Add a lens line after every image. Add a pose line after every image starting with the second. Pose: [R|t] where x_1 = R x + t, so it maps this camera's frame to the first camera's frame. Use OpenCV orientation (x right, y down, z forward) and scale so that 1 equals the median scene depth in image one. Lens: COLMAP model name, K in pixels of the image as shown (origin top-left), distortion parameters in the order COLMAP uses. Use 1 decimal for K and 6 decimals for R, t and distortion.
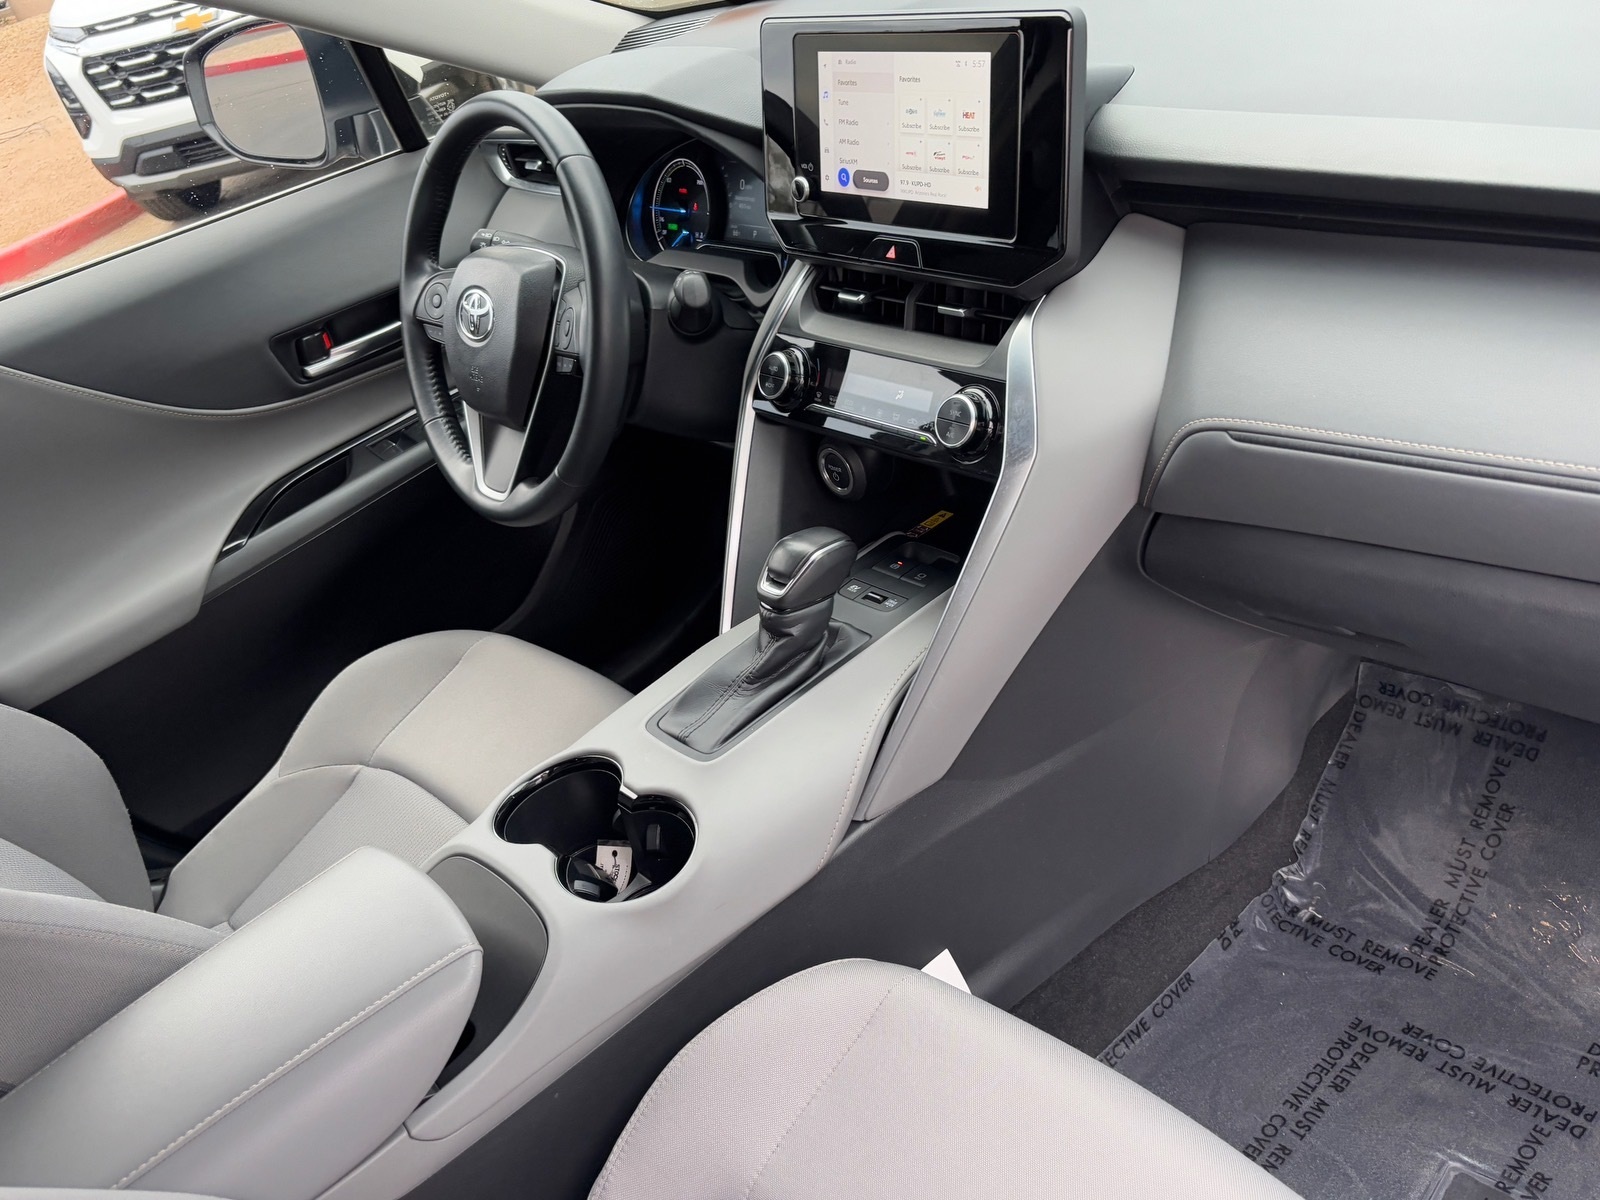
lens RADIAL K [[1436.6, 0, 802.8], [0, 1436.6, 628.3], [0, 0, 1]] dist [0.029154, -0.035674]
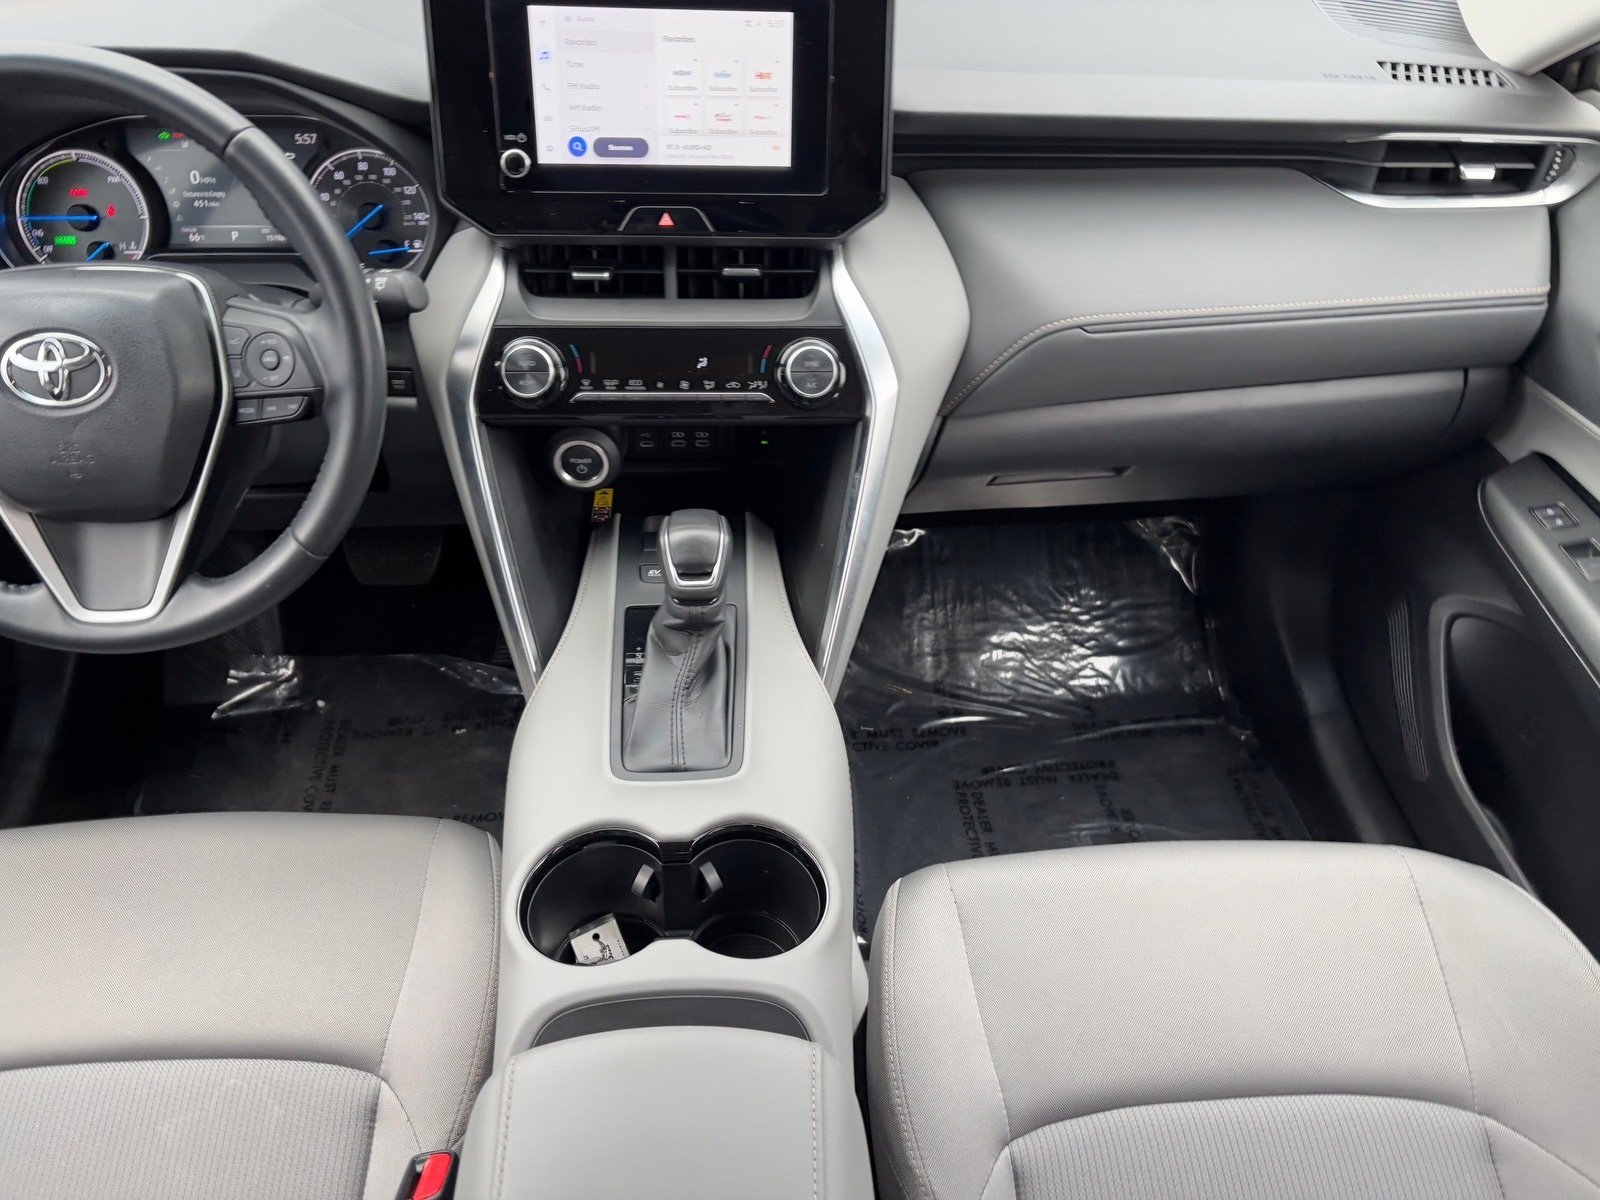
lens RADIAL K [[1215.9, 0, 811.3], [0, 1215.9, 594.2], [0, 0, 1]] dist [0.034253, -0.046897]
pose [[0.581321, -0.296366, 0.757782, -0.560750], [0.288500, 0.945877, 0.148611, -0.111540], [-0.760811, 0.132230, 0.635359, 0.415846]]
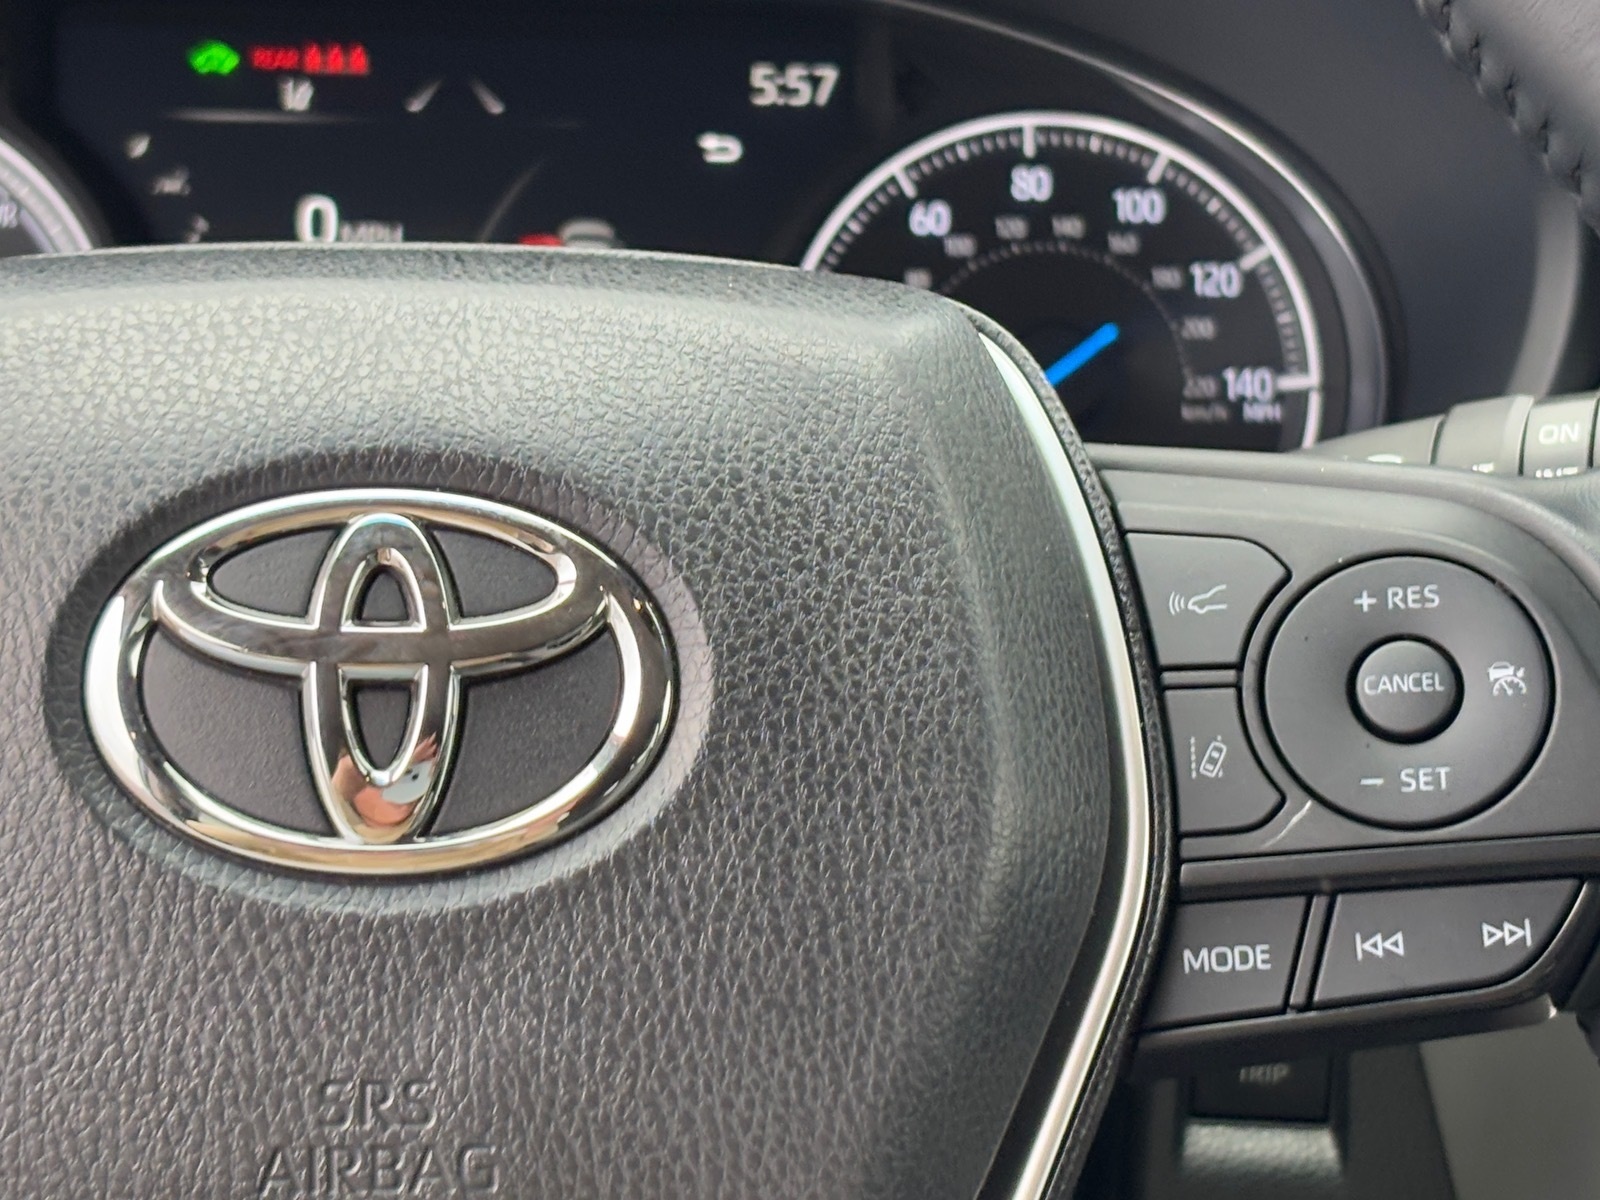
lens RADIAL K [[3870.5, 0, 813.0], [0, 3870.5, 595.7], [0, 0, 1]] dist [0.137286, 0.000000]
pose [[0.567527, 0.048768, 0.821909, -0.552668], [0.285558, 0.924626, -0.252040, -0.144444], [-0.772250, 0.377742, 0.510824, 0.903699]]
